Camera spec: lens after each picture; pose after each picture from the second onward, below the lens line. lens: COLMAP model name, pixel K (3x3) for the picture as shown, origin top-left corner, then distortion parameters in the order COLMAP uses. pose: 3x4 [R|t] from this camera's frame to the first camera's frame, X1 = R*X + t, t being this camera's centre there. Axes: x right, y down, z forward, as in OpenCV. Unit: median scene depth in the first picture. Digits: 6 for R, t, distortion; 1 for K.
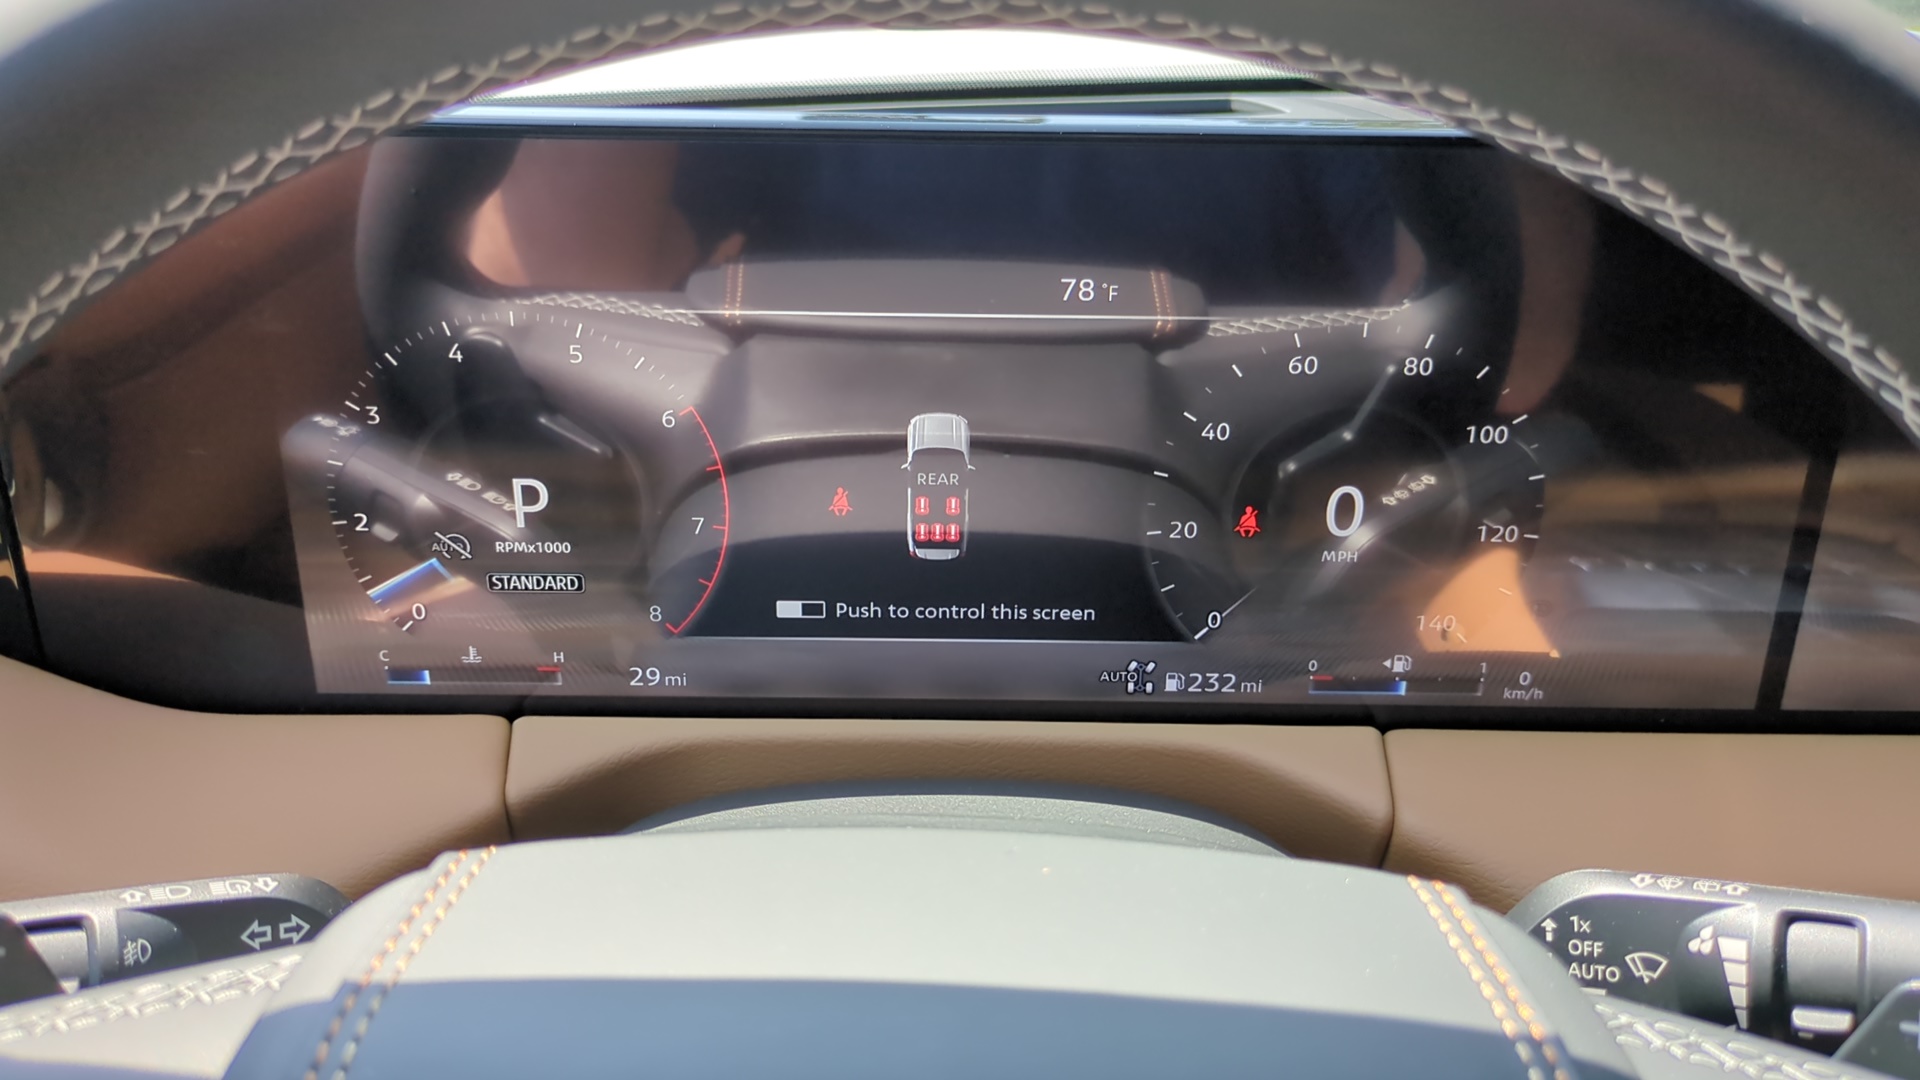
lens RADIAL K [[1701.7, 0, 969.8], [0, 1701.7, 530.9], [0, 0, 1]] dist [0.058381, -0.092790]
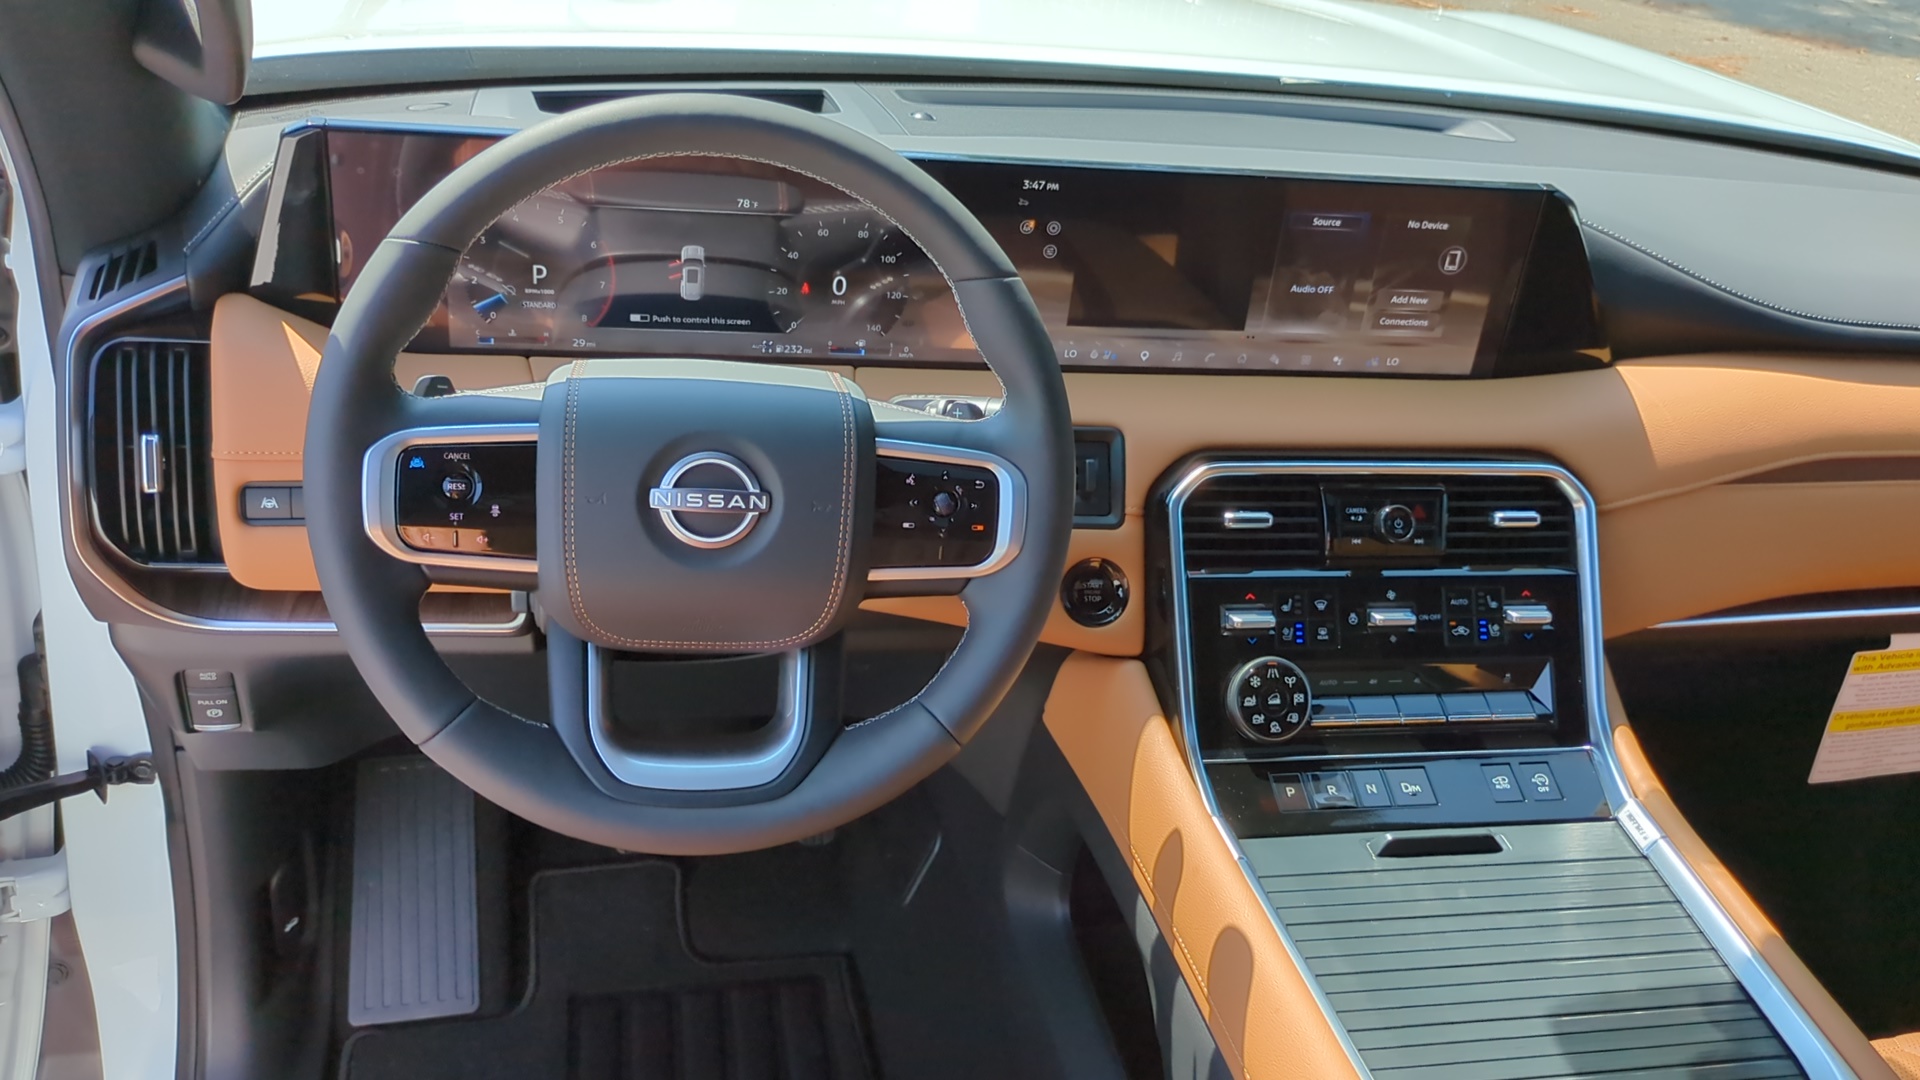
lens RADIAL K [[1701.7, 0, 969.8], [0, 1701.7, 530.9], [0, 0, 1]] dist [0.058381, -0.092790]
pose [[0.981968, -0.002700, 0.189028, -0.097471], [-0.015933, 0.995159, 0.096980, 0.110796], [-0.188374, -0.098243, 0.977171, -1.759313]]
